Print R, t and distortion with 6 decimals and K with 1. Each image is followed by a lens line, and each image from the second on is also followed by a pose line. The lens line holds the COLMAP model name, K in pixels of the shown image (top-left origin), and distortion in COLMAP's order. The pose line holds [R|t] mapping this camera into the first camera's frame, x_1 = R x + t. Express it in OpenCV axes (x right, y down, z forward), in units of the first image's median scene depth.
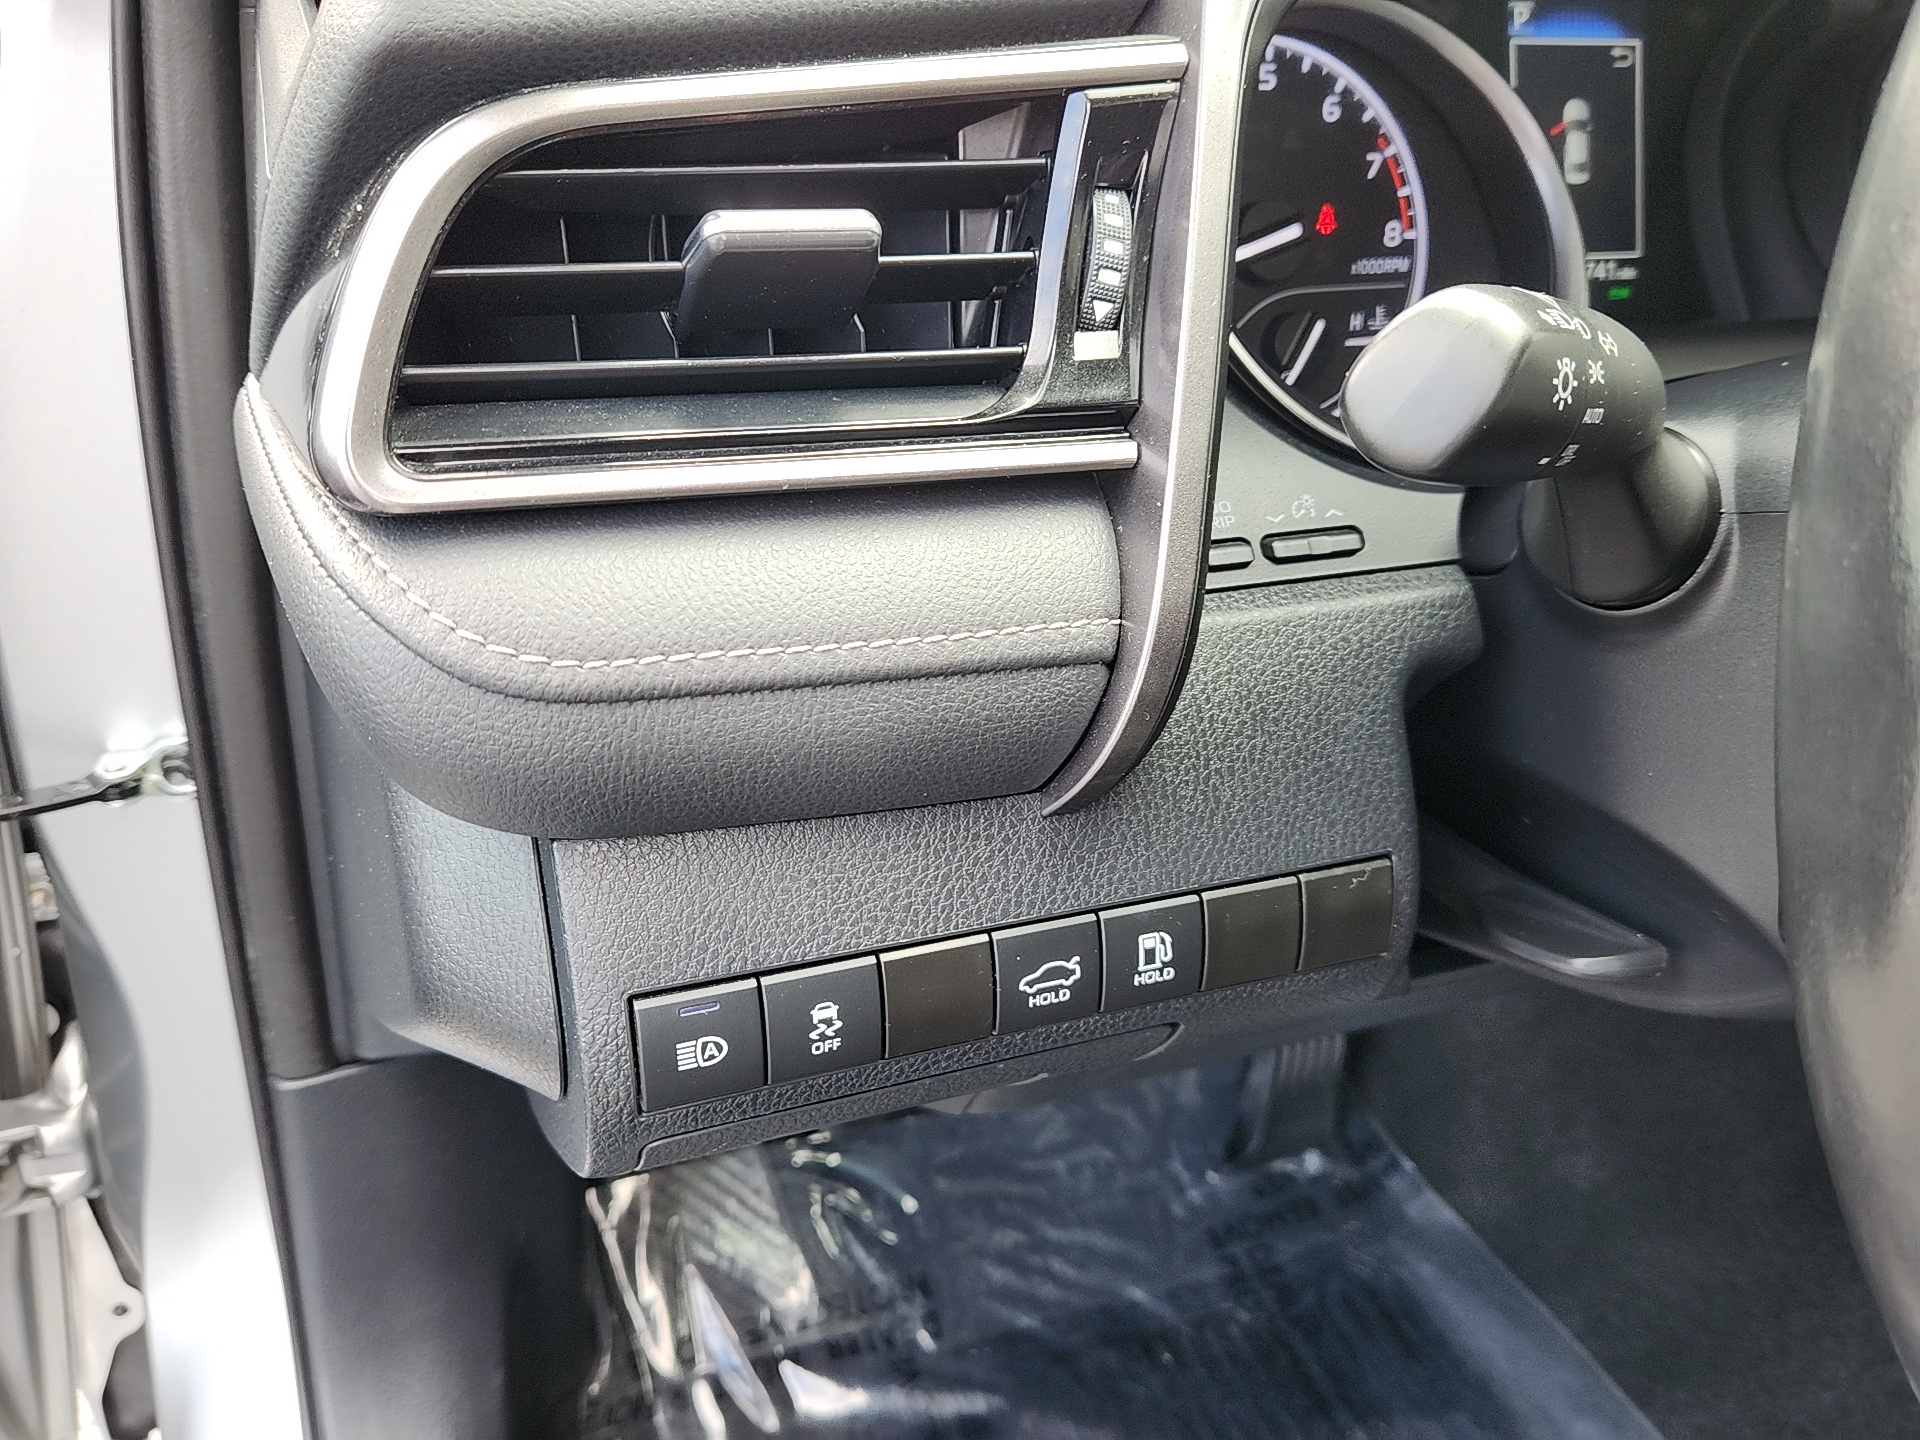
lens RADIAL K [[1662.7, 0, 967.7], [0, 1662.7, 728.6], [0, 0, 1]] dist [0.074121, -0.092217]
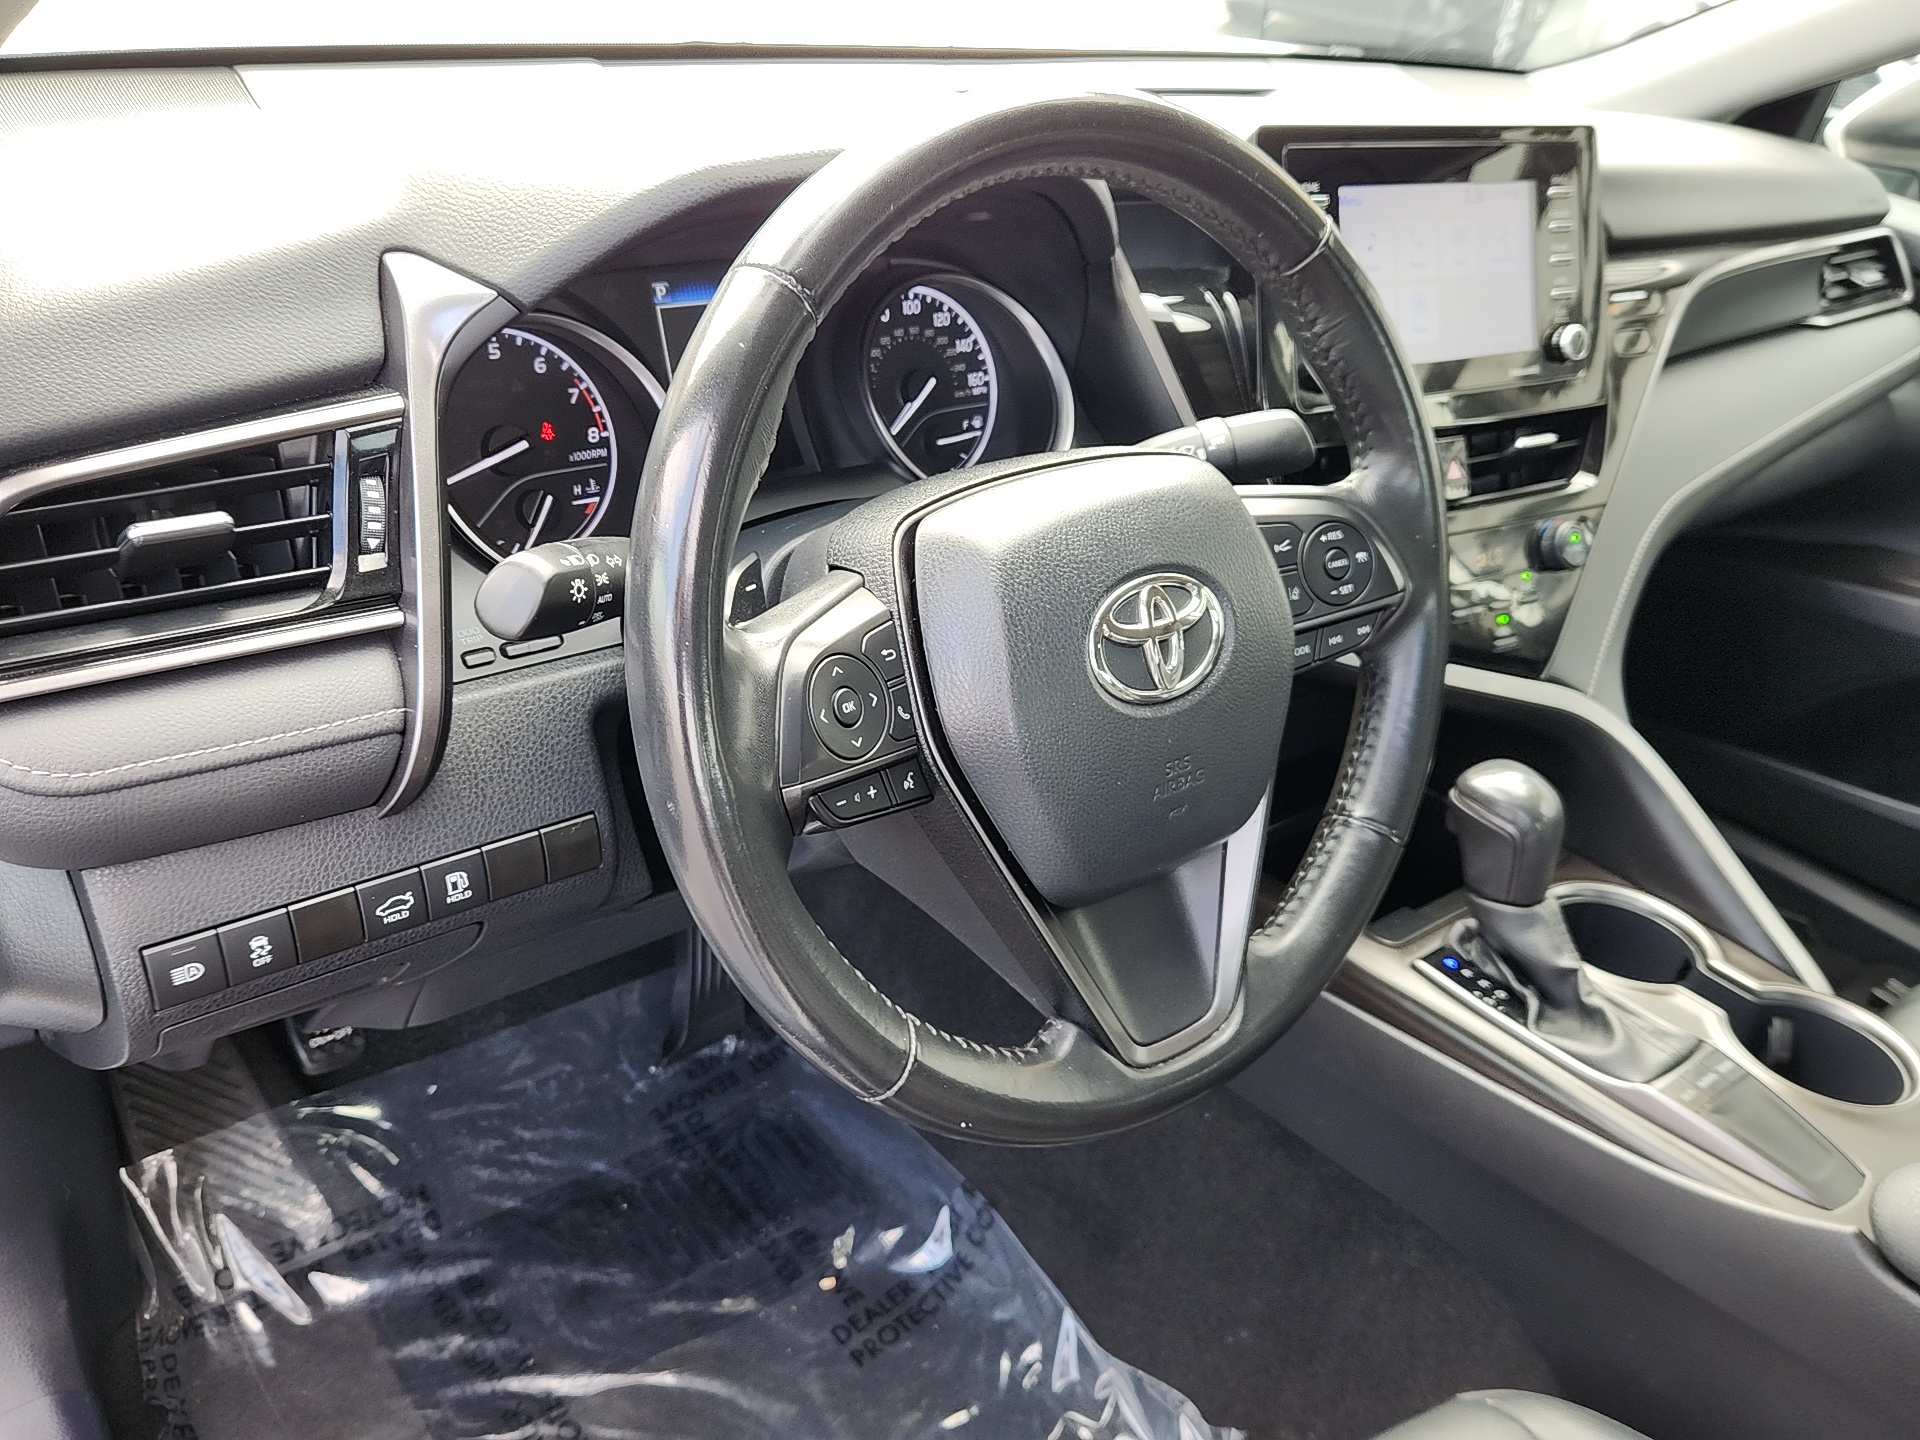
lens RADIAL K [[1662.7, 0, 1002.2], [0, 1662.7, 720.5], [0, 0, 1]] dist [0.074121, -0.092217]
pose [[0.948532, -0.122620, 0.291978, 0.126602], [0.118436, 0.992445, 0.032032, -0.023576], [-0.293699, 0.004197, 0.955889, -0.711273]]
